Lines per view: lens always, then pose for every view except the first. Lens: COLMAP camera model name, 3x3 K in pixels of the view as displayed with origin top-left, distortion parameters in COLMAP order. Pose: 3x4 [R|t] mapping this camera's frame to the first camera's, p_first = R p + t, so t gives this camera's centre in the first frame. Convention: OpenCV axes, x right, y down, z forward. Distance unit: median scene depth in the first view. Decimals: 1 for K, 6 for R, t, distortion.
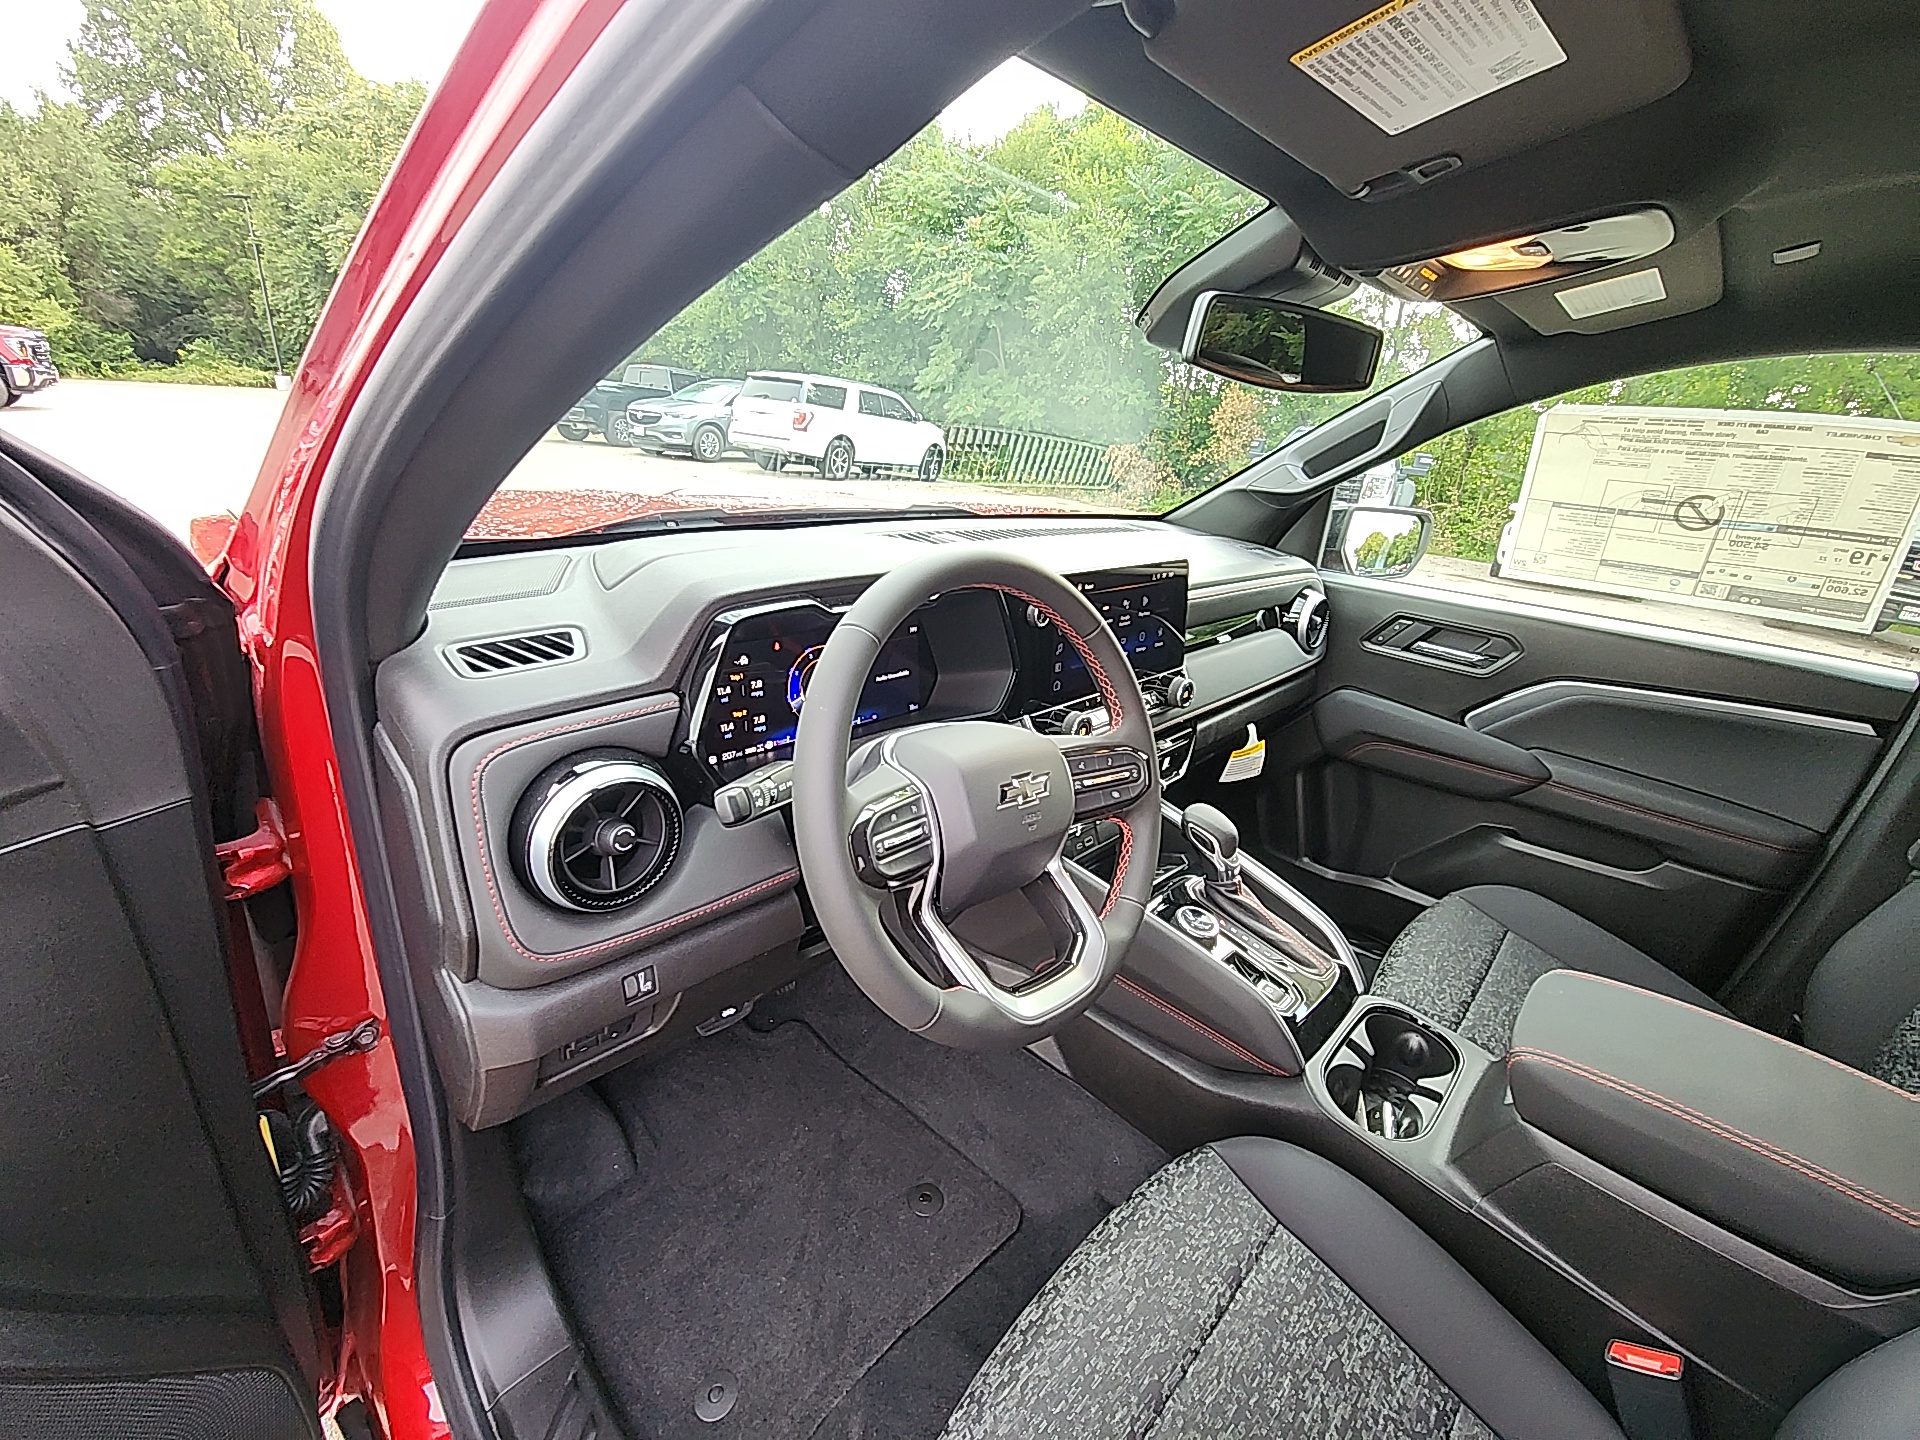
lens RADIAL K [[770.6, 0, 955.5], [0, 770.6, 706.5], [0, 0, 1]] dist [0.035378, -0.022778]
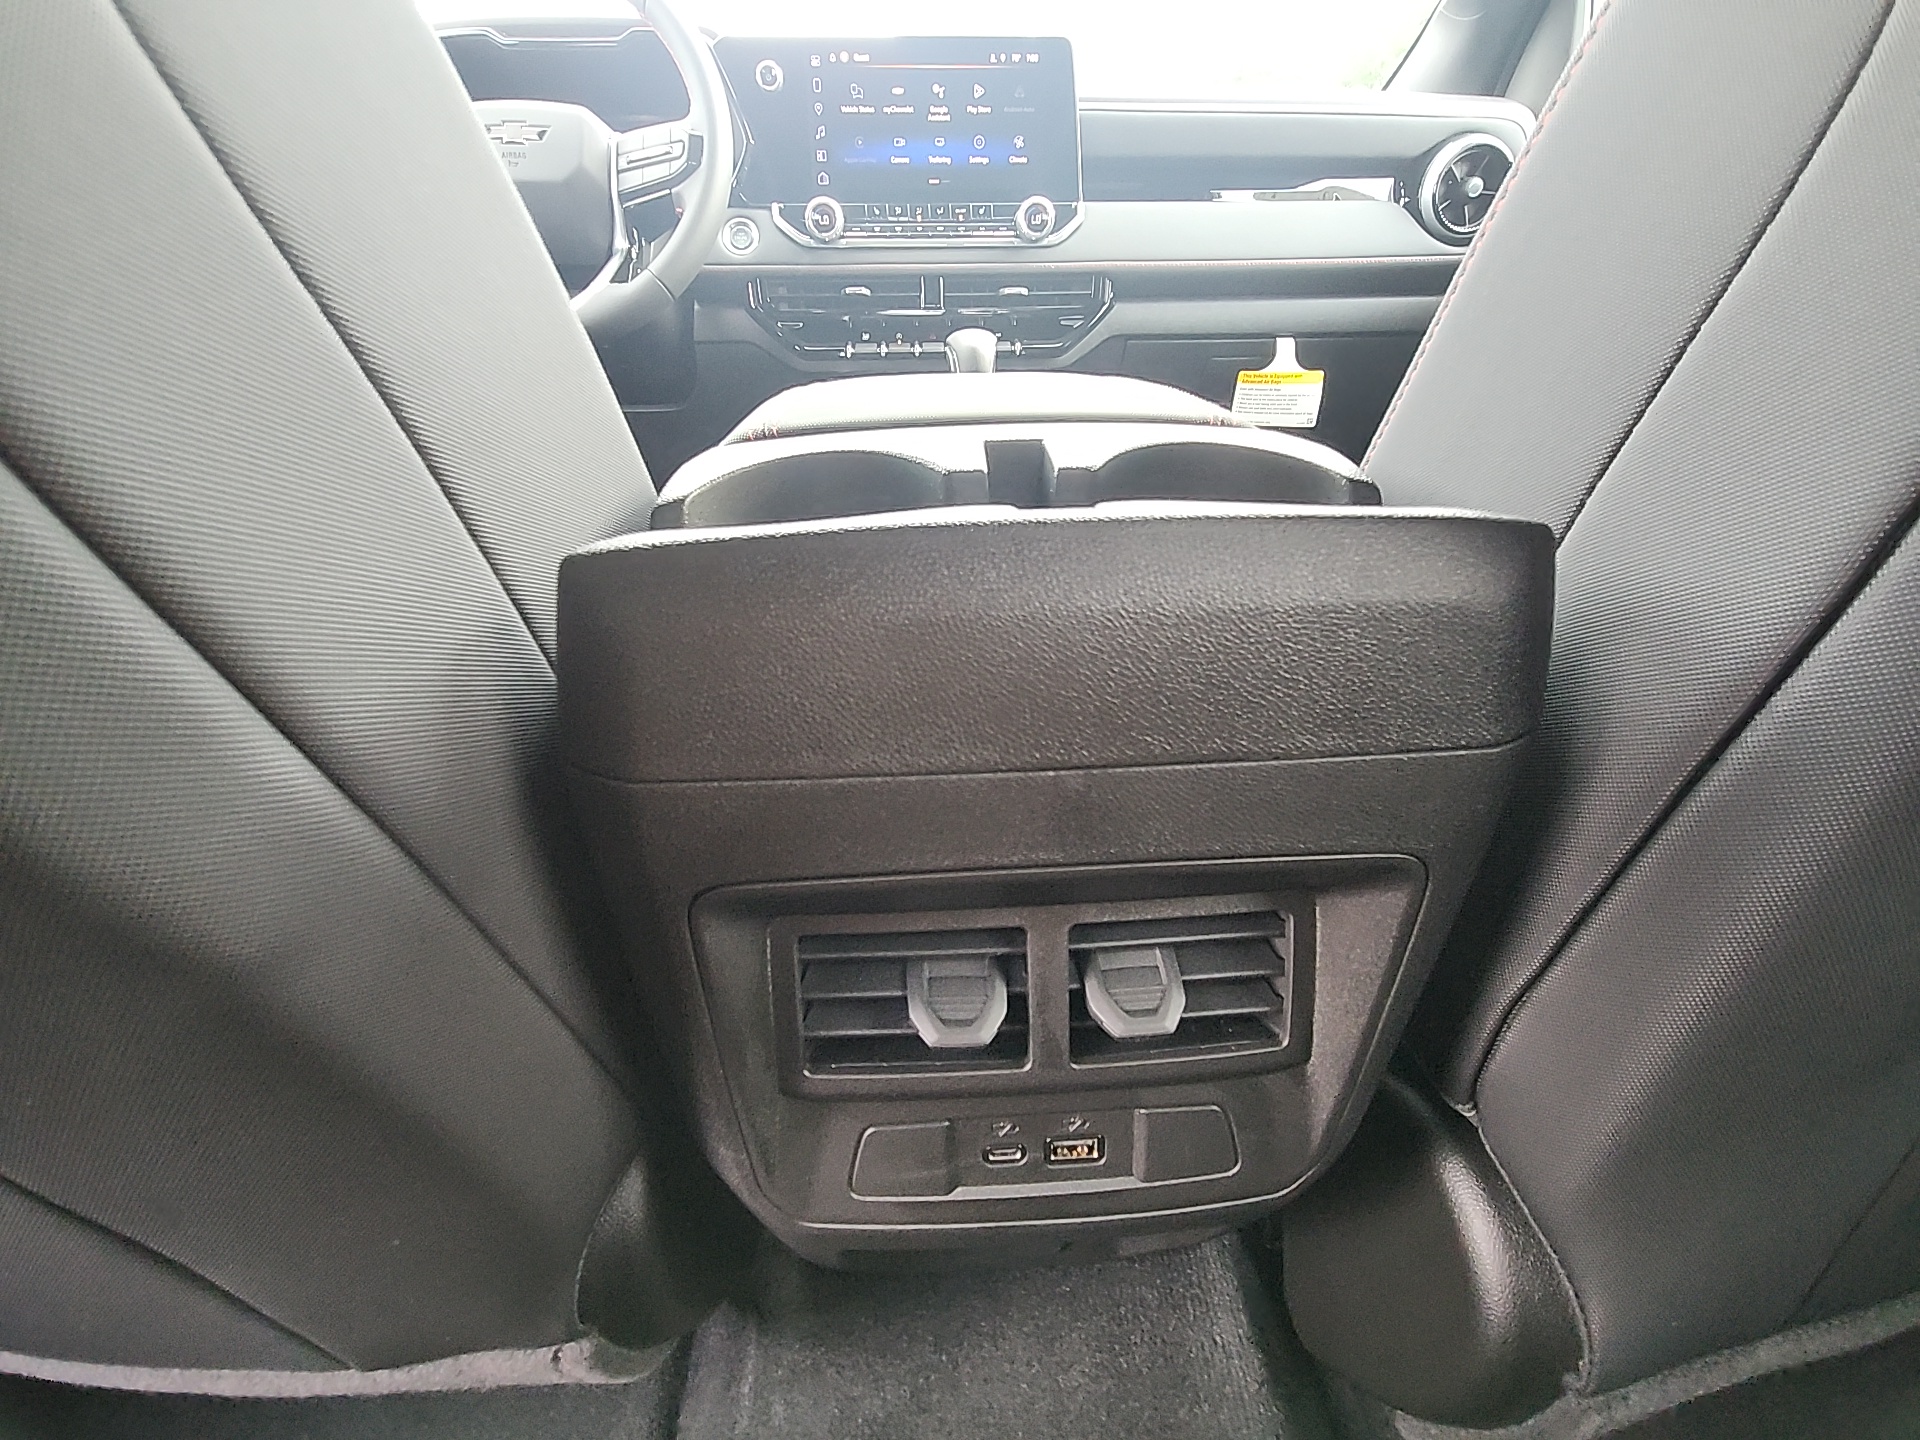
lens RADIAL K [[767.8, 0, 948.4], [0, 767.8, 702.8], [0, 0, 1]] dist [-0.000123, -0.000123]
pose [[0.739190, 0.228161, -0.633672, 0.706704], [-0.166957, 0.973578, 0.155791, 0.307311], [0.652475, -0.009363, 0.757752, 0.248476]]
